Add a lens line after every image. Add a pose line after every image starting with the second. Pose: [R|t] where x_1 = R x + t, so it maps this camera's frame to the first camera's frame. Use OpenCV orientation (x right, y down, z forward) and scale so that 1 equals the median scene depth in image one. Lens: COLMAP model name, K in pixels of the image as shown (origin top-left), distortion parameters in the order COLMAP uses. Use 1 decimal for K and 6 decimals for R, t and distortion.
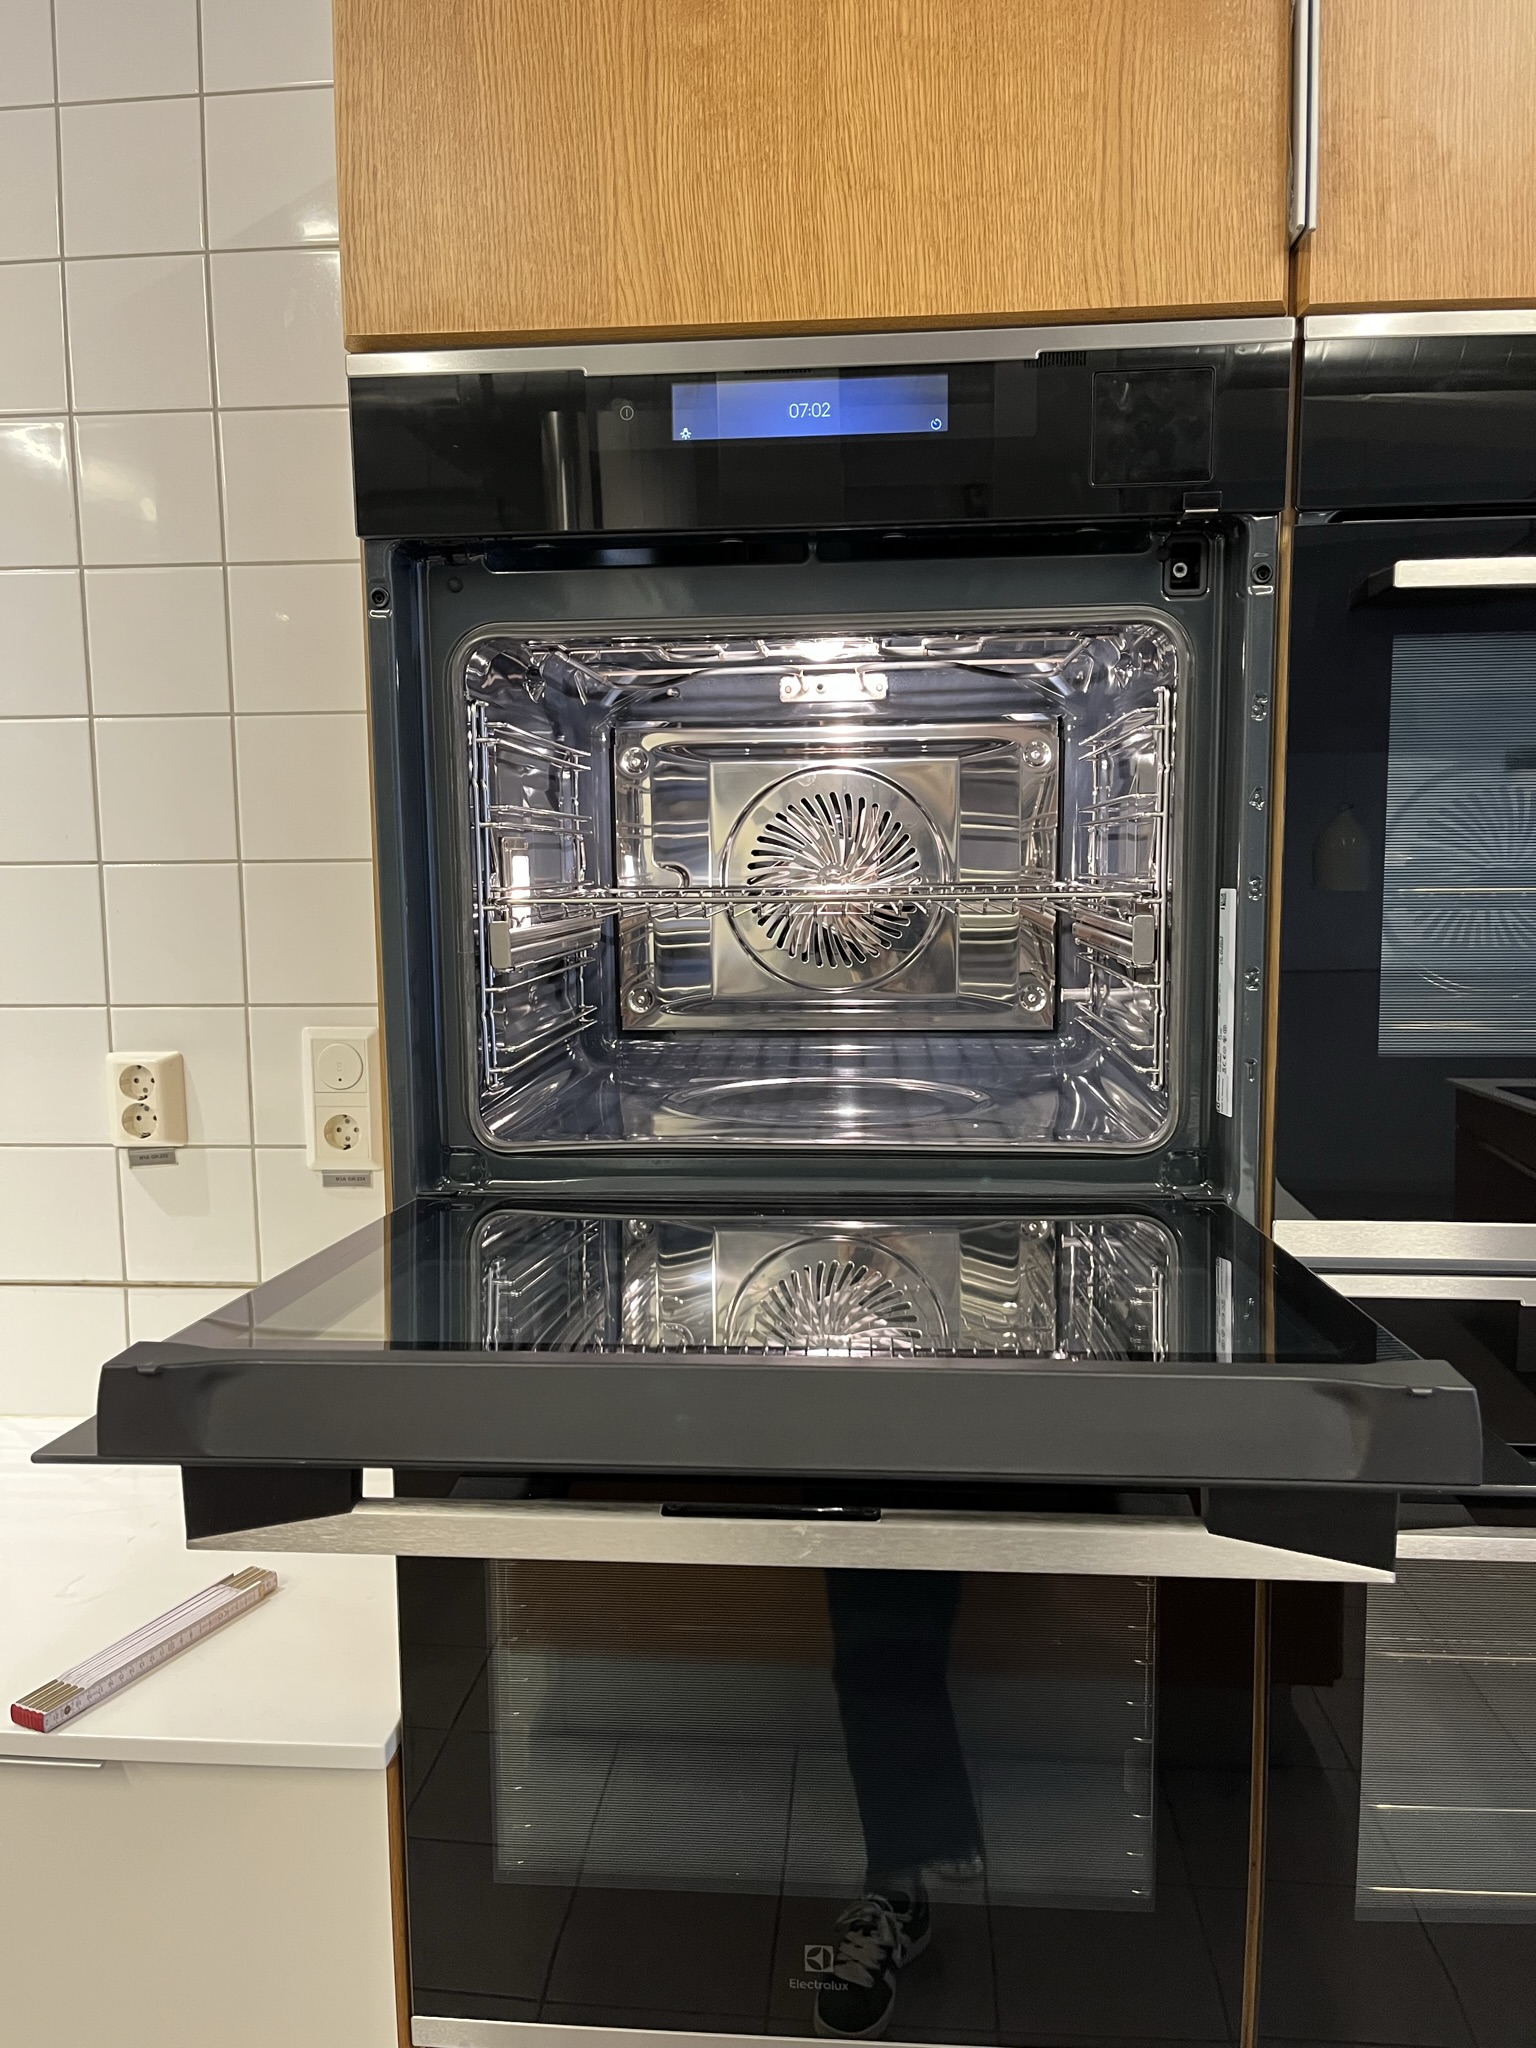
lens RADIAL K [[1573.3, 0, 757.9], [0, 1573.3, 1033.8], [0, 0, 1]] dist [0.009019, -0.019094]
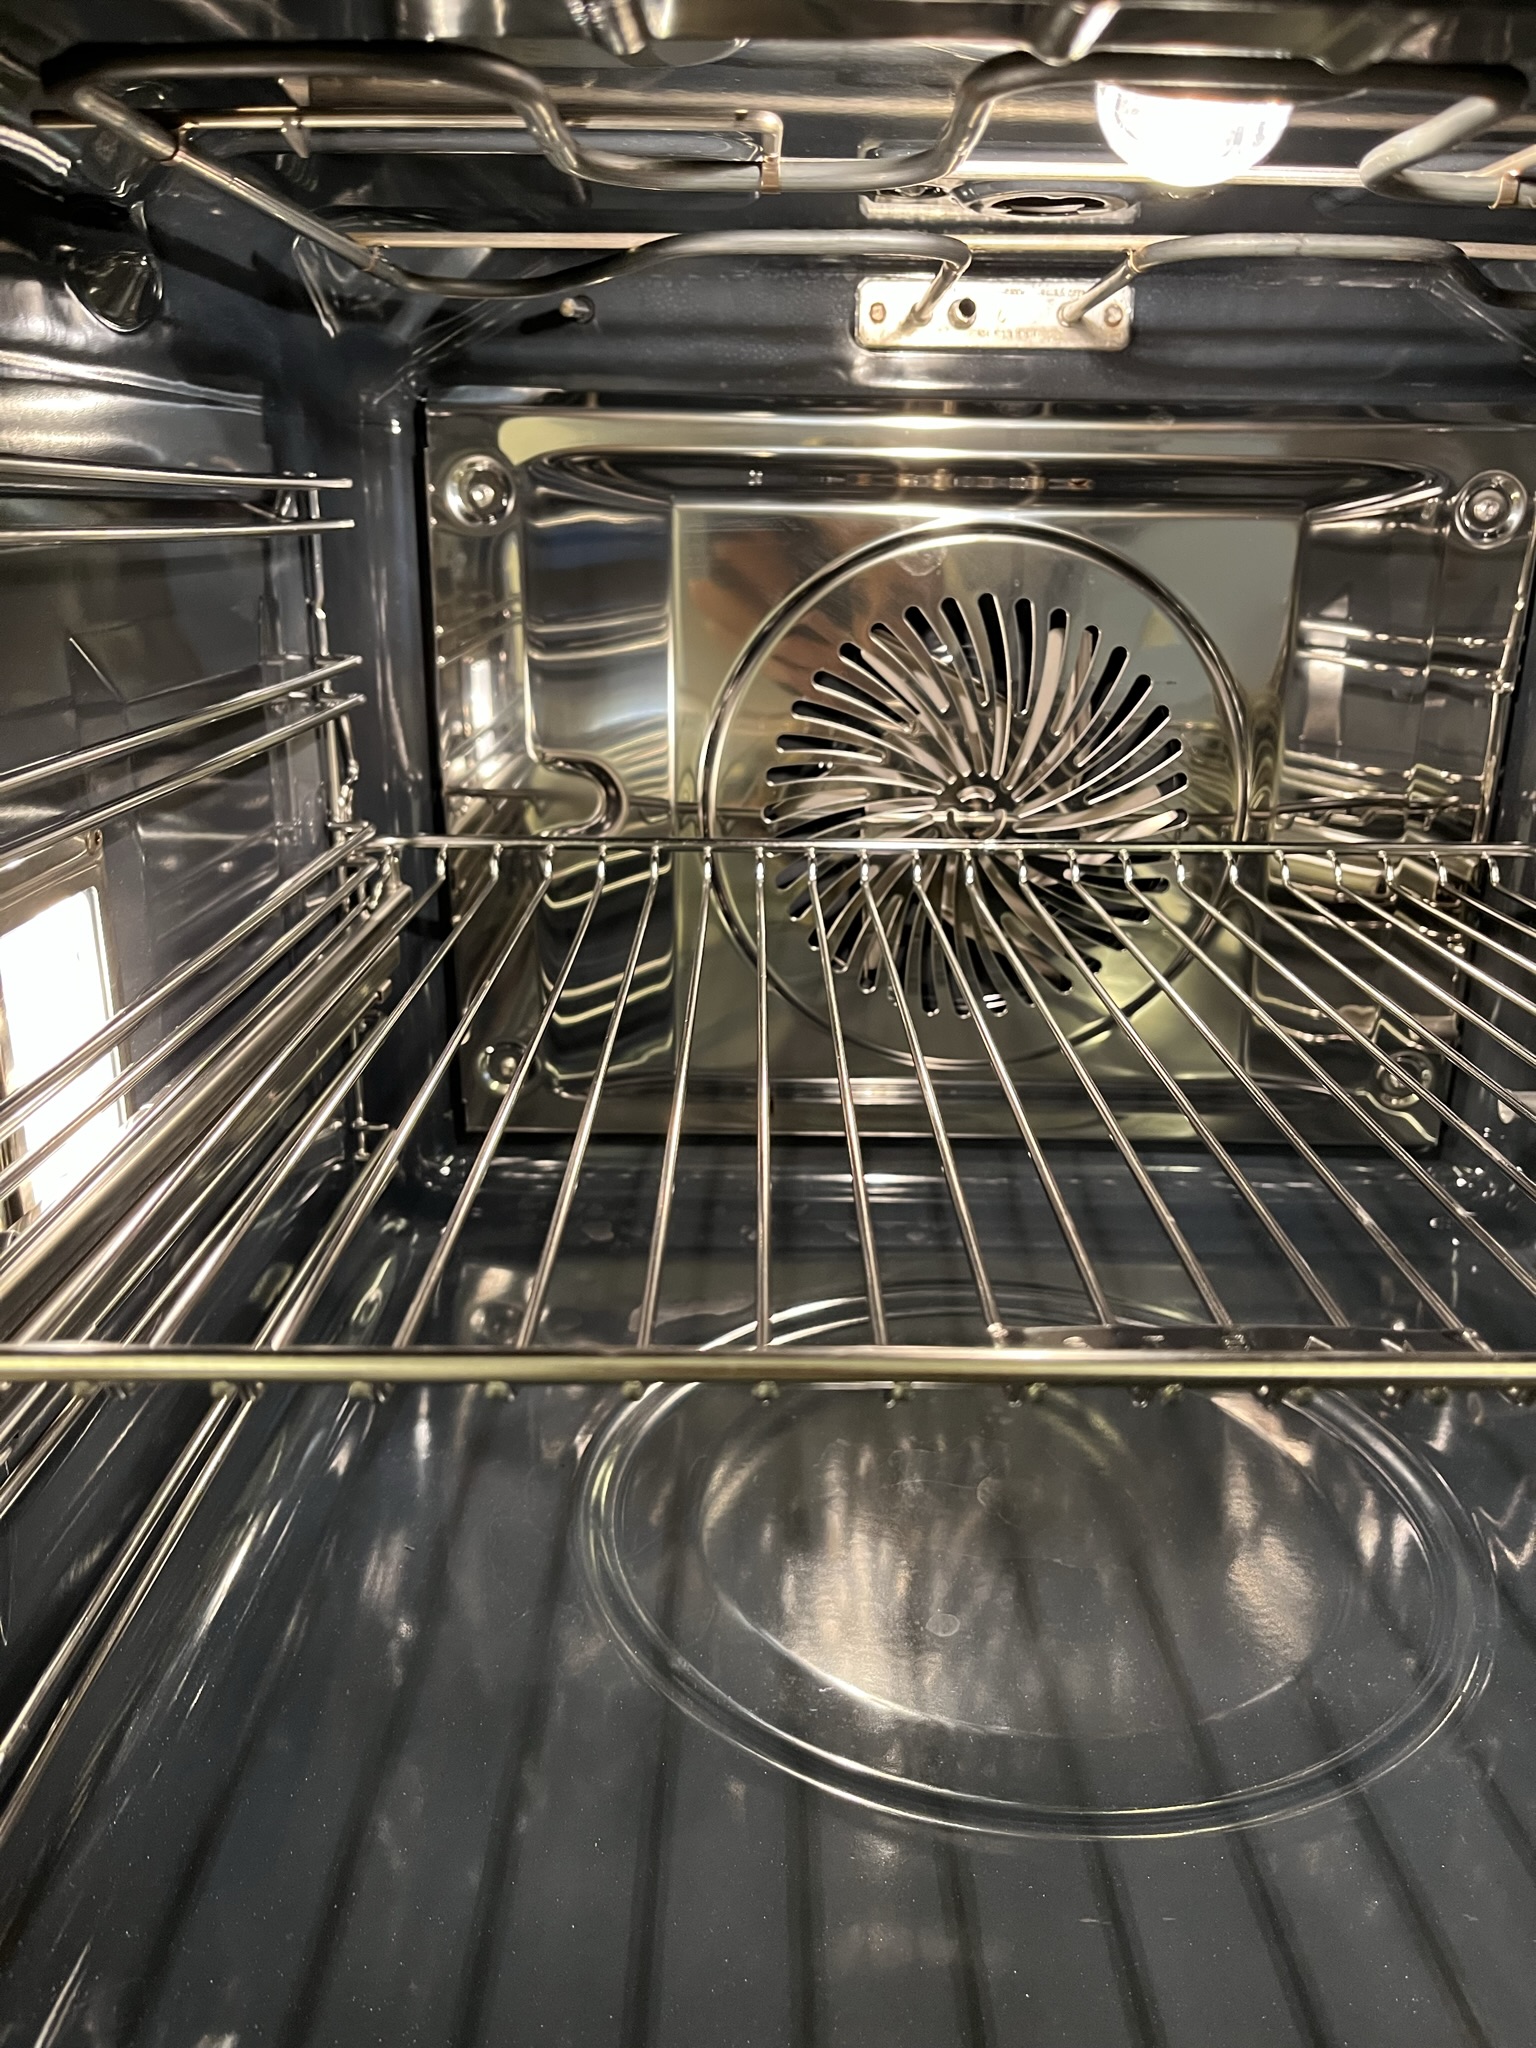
lens RADIAL K [[1573.3, 0, 784.6], [0, 1573.3, 1027.3], [0, 0, 1]] dist [0.009019, -0.019094]
pose [[0.995901, -0.000507, 0.090452, -0.038716], [-0.017676, 0.979613, 0.200116, -0.124601], [-0.088709, -0.200894, 0.975588, 0.593391]]
